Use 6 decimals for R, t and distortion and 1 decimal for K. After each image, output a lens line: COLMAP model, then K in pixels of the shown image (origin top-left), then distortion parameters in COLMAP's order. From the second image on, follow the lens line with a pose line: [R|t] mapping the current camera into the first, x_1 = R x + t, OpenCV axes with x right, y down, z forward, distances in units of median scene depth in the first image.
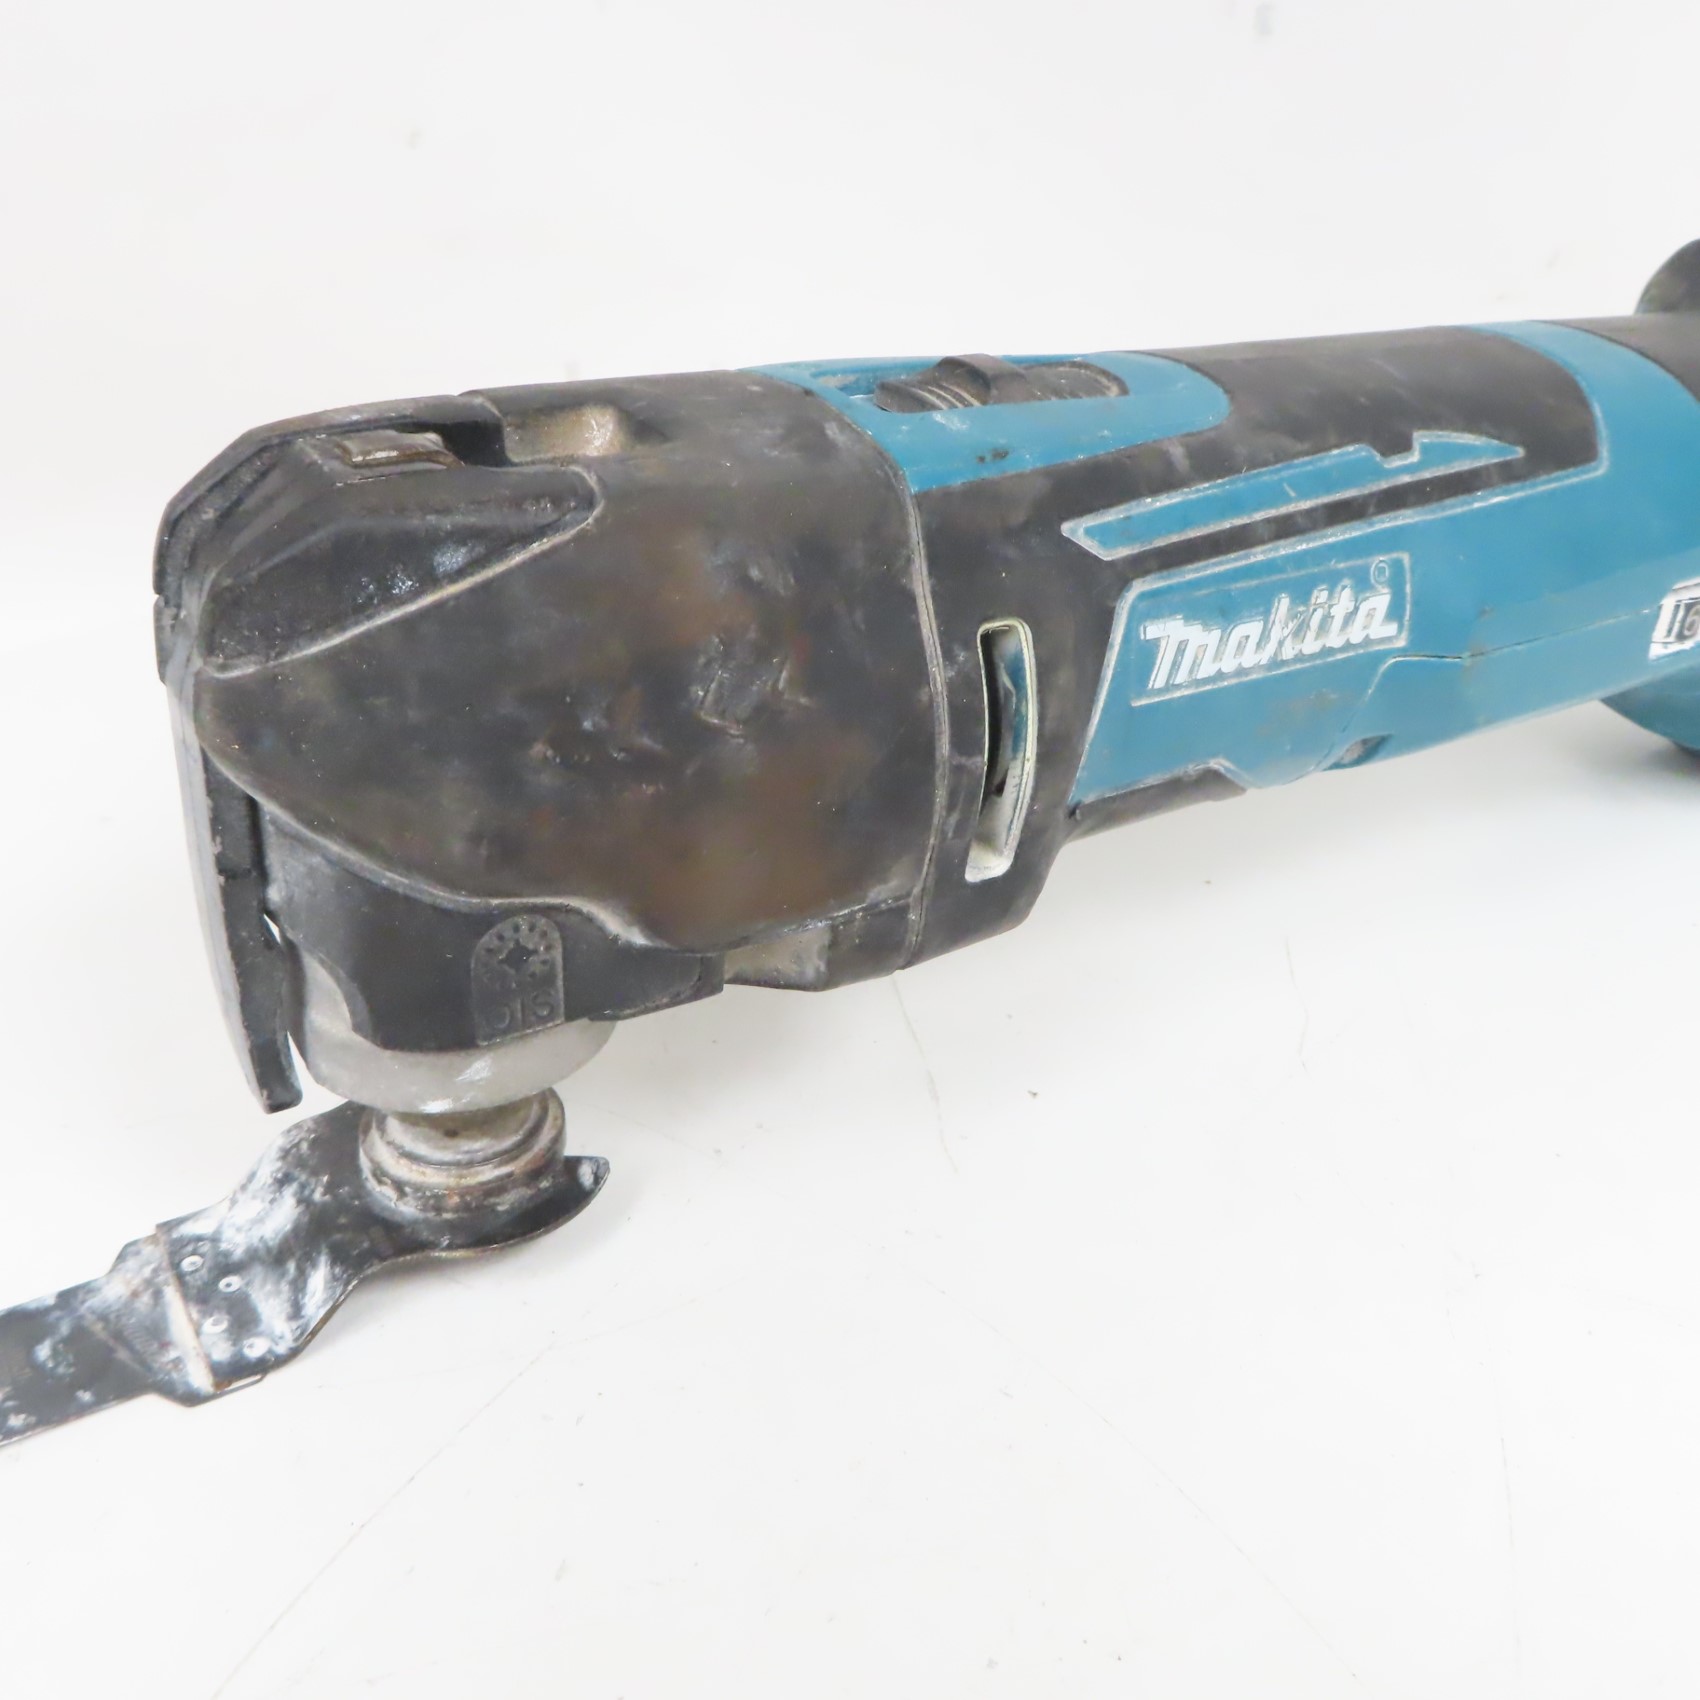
lens RADIAL K [[1790.0, 0, 850.0], [0, 1790.0, 850.0], [0, 0, 1]] dist [-0.005503, -0.005424]
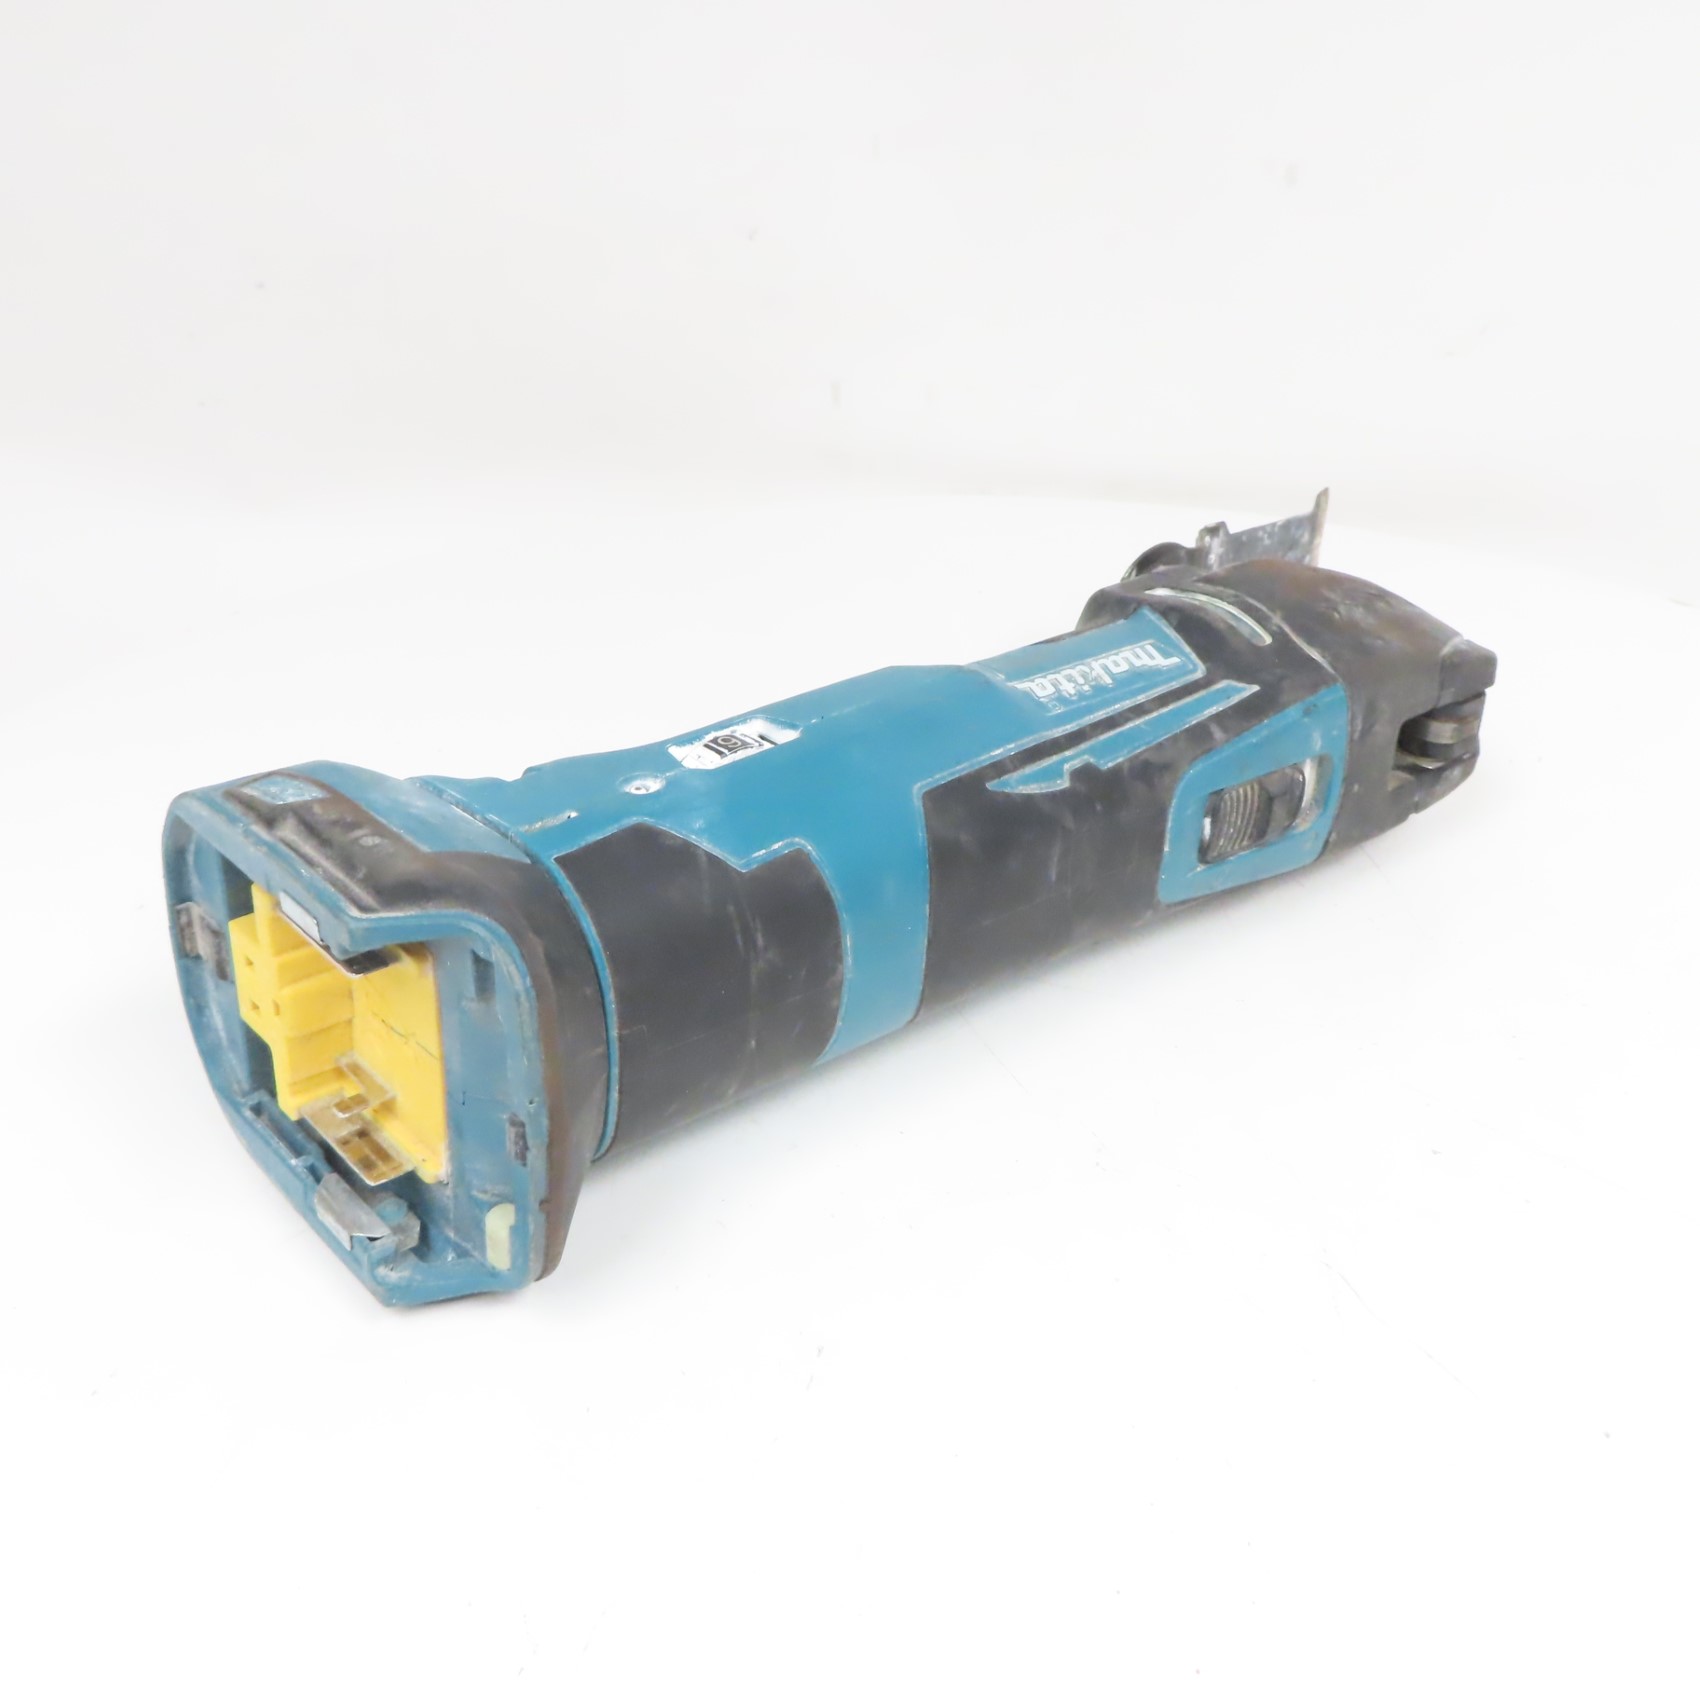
lens RADIAL K [[1826.6, 0, 850.0], [0, 1826.6, 850.0], [0, 0, 1]] dist [0.002280, -0.000524]
pose [[-0.574314, -0.207020, -0.792027, 1.720804], [-0.384910, -0.785594, 0.484444, -1.007212], [-0.722501, 0.583082, 0.371493, 0.676008]]
